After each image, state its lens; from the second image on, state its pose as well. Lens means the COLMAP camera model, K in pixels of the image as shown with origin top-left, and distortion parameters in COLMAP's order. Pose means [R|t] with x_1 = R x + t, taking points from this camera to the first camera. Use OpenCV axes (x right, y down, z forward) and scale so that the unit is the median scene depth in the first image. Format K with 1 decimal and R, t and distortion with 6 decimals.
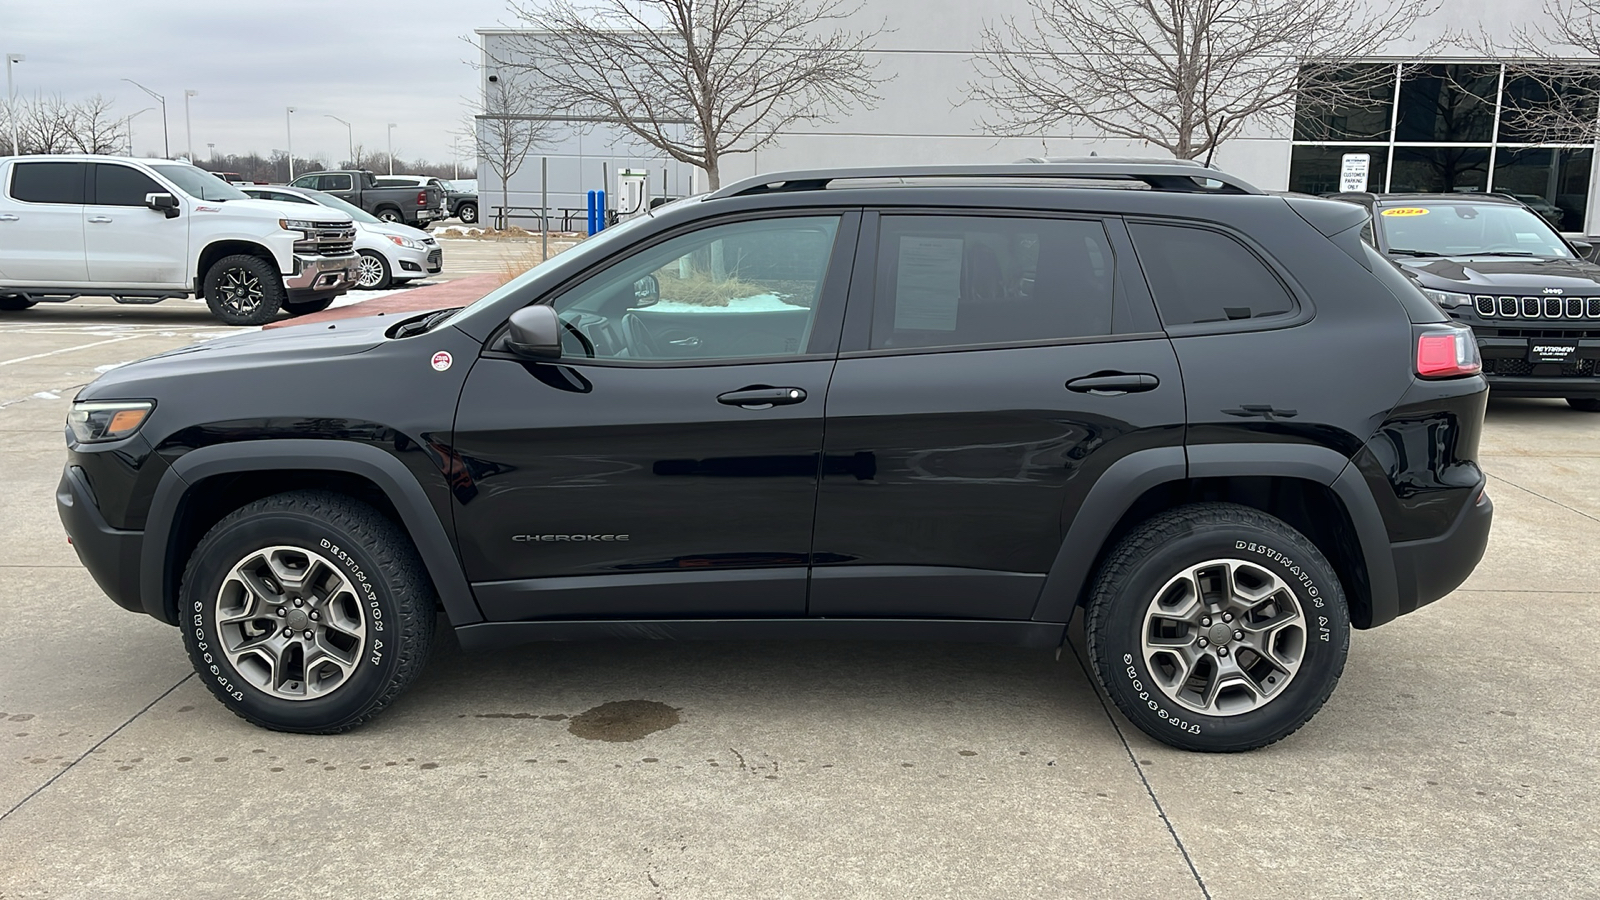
lens RADIAL K [[1388.5, 0, 799.7], [0, 1388.5, 461.3], [0, 0, 1]] dist [0.042813, -0.019658]
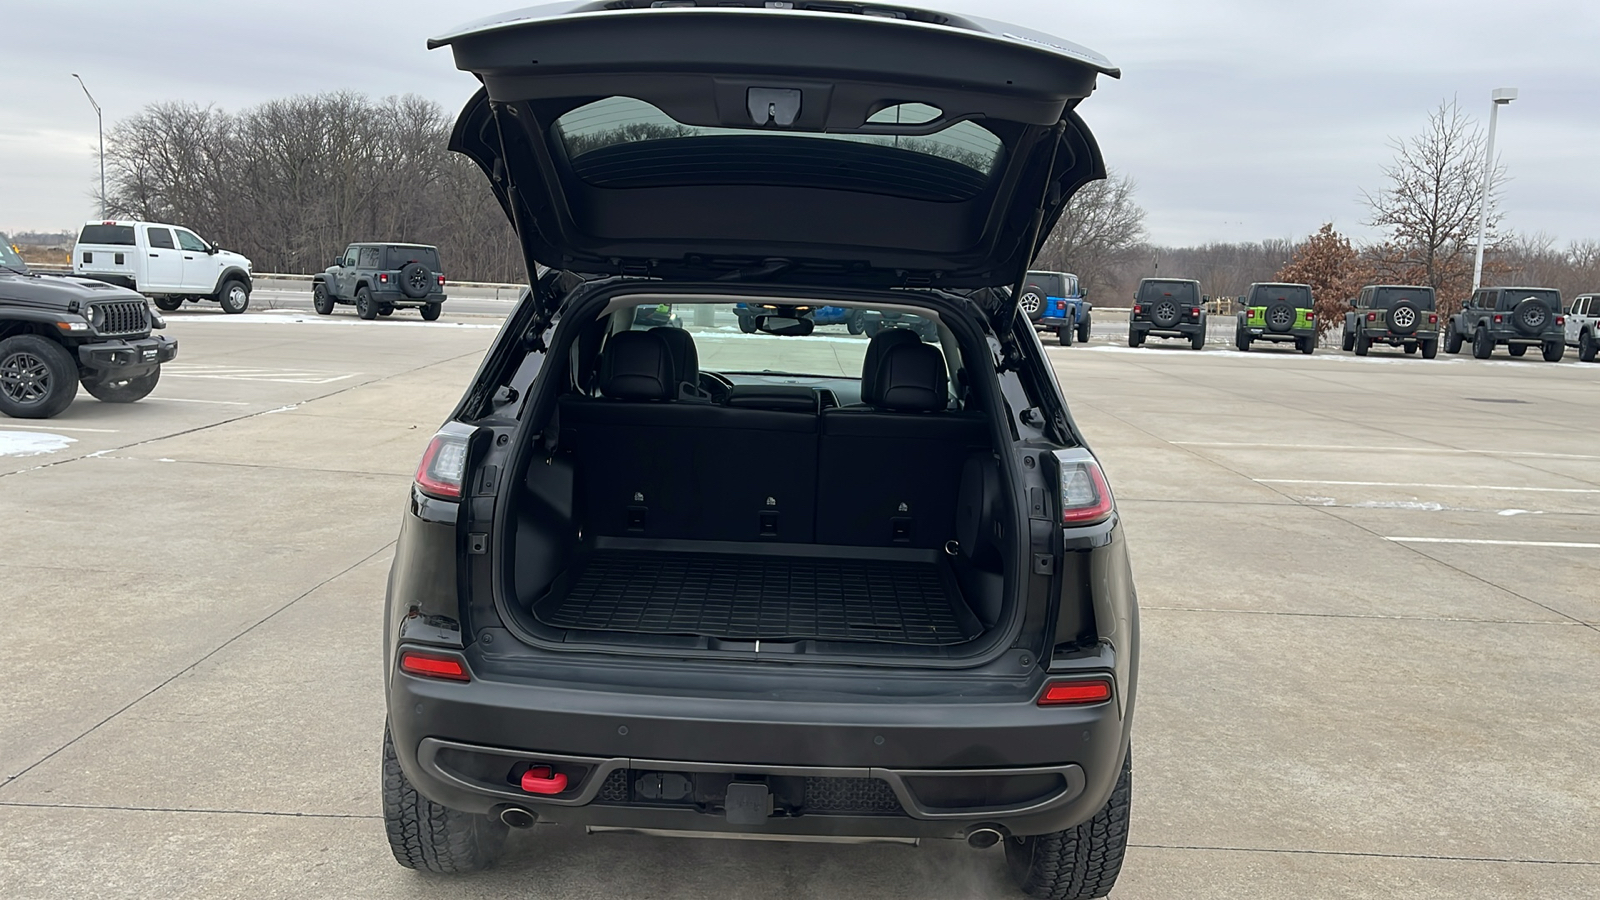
lens RADIAL K [[1388.5, 0, 795.0], [0, 1388.5, 451.5], [0, 0, 1]] dist [0.042813, -0.019658]
pose [[0.022332, 0.111229, -0.993544, 1.193769], [-0.226737, 0.968460, 0.103324, -0.200558], [0.973700, 0.222966, 0.046847, 1.137684]]
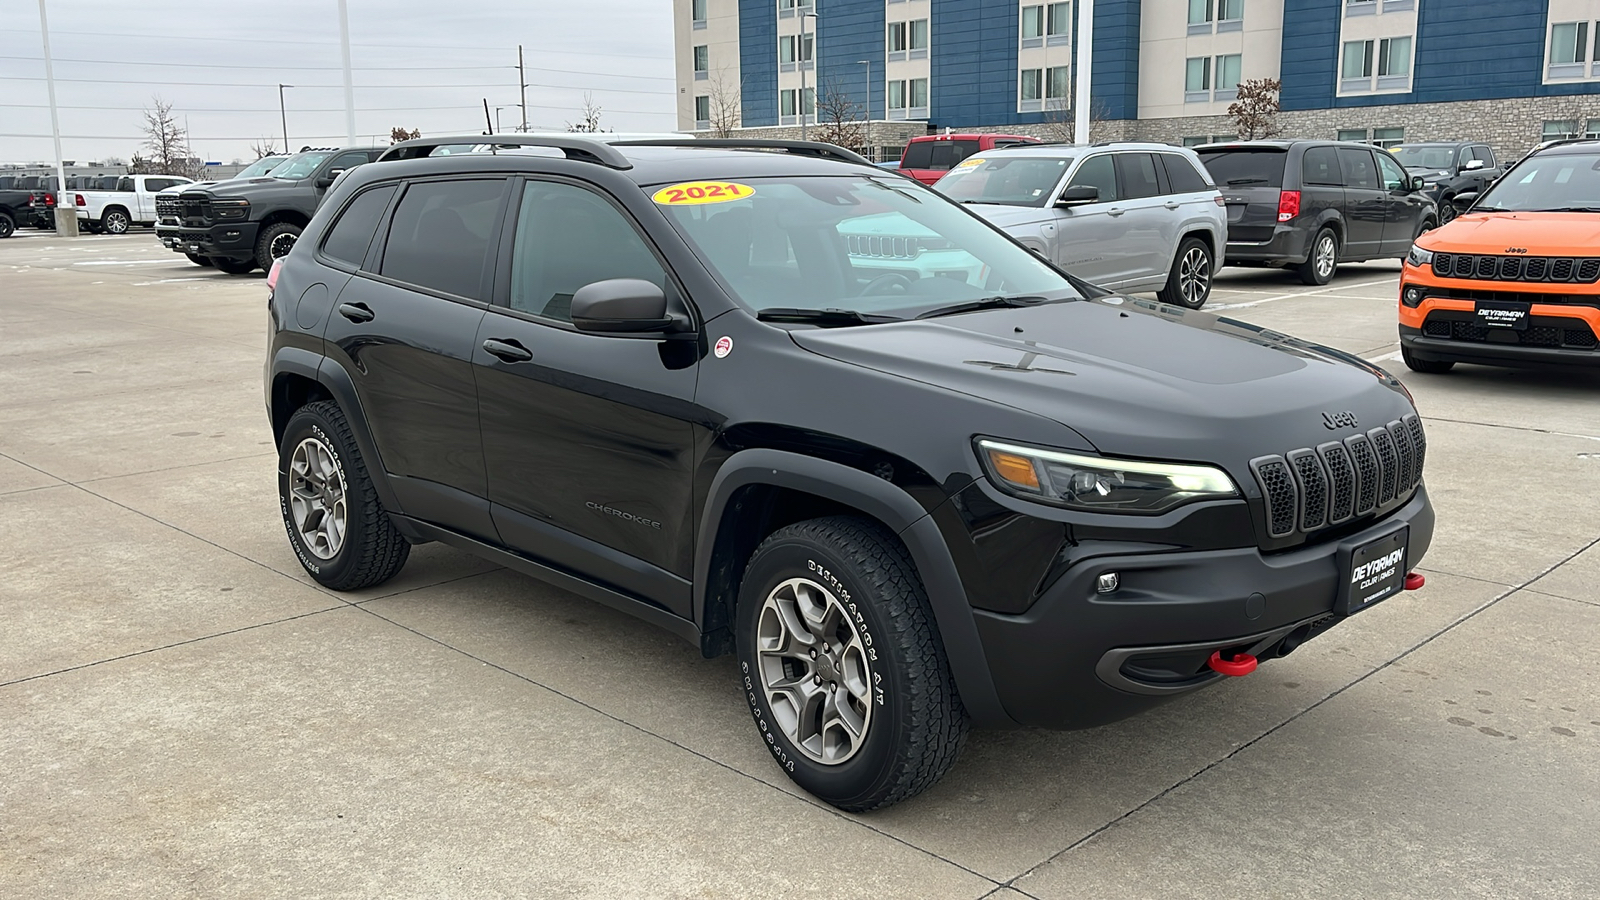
lens RADIAL K [[1388.5, 0, 795.2], [0, 1388.5, 457.1], [0, 0, 1]] dist [0.042813, -0.019658]
pose [[-0.718444, -0.143066, 0.680713, -0.891588], [0.132542, 0.932533, 0.335879, -0.374380], [-0.682840, 0.331533, -0.651011, 1.951668]]
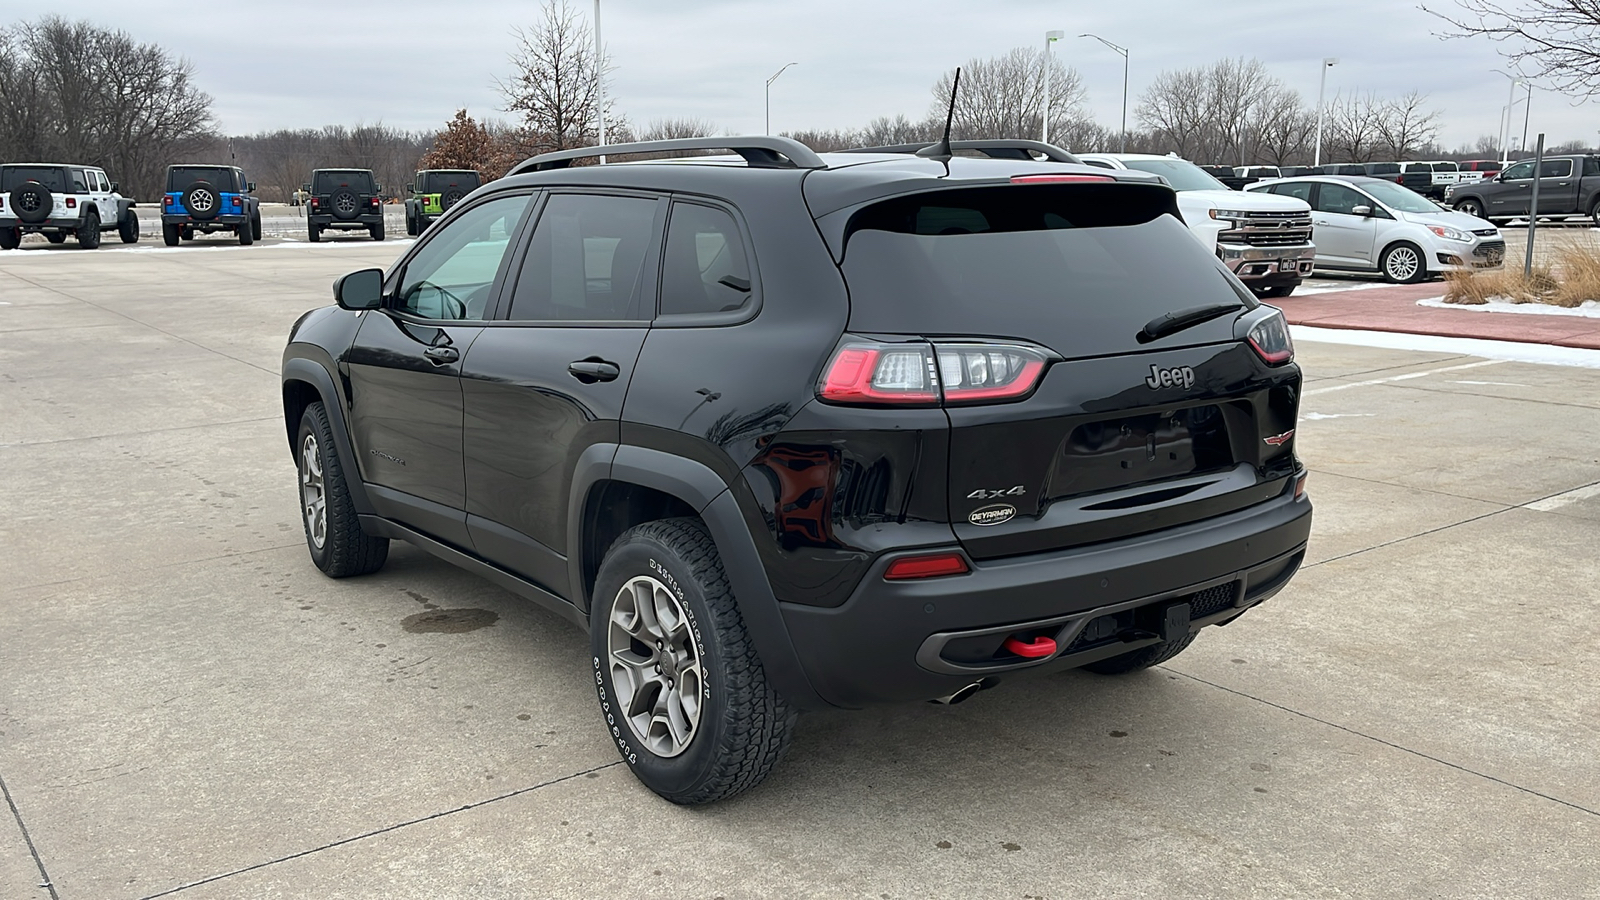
lens RADIAL K [[1388.5, 0, 792.0], [0, 1388.5, 455.9], [0, 0, 1]] dist [0.042813, -0.019658]
pose [[0.614108, 0.135550, -0.777494, 1.015546], [-0.134589, 0.988697, 0.066066, -0.076343], [0.777661, 0.064071, 0.625410, 0.494386]]
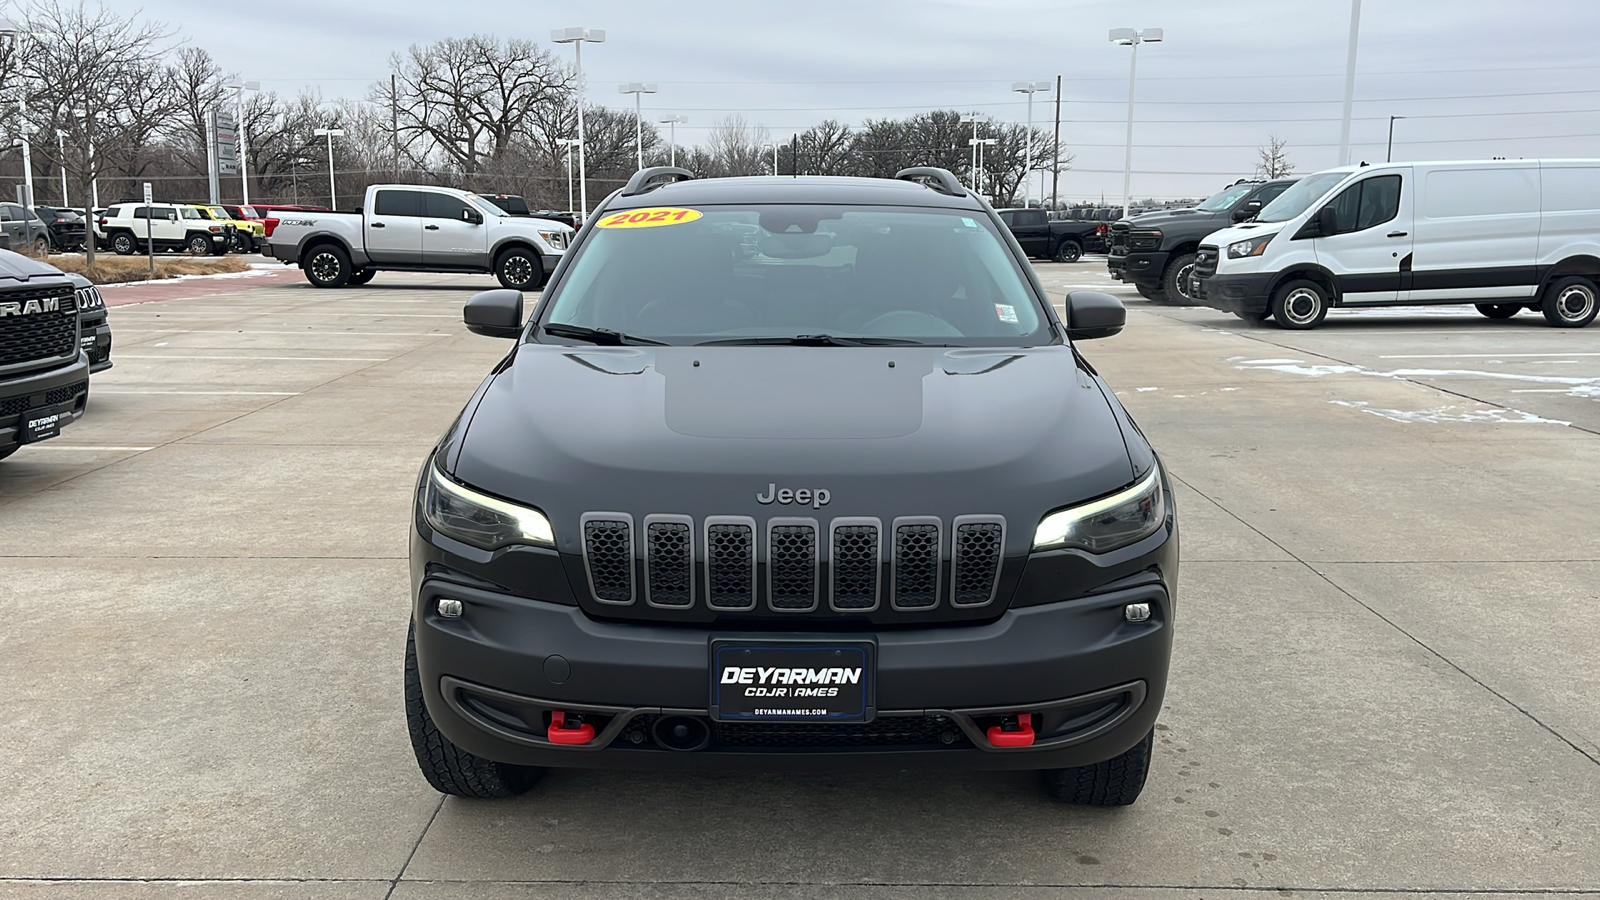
lens RADIAL K [[1388.5, 0, 778.8], [0, 1388.5, 458.3], [0, 0, 1]] dist [0.042813, -0.019658]
pose [[-0.018625, -0.185894, 0.982393, -1.224667], [0.185490, 0.964864, 0.186094, -0.224153], [-0.982470, 0.185690, 0.016511, 1.188711]]
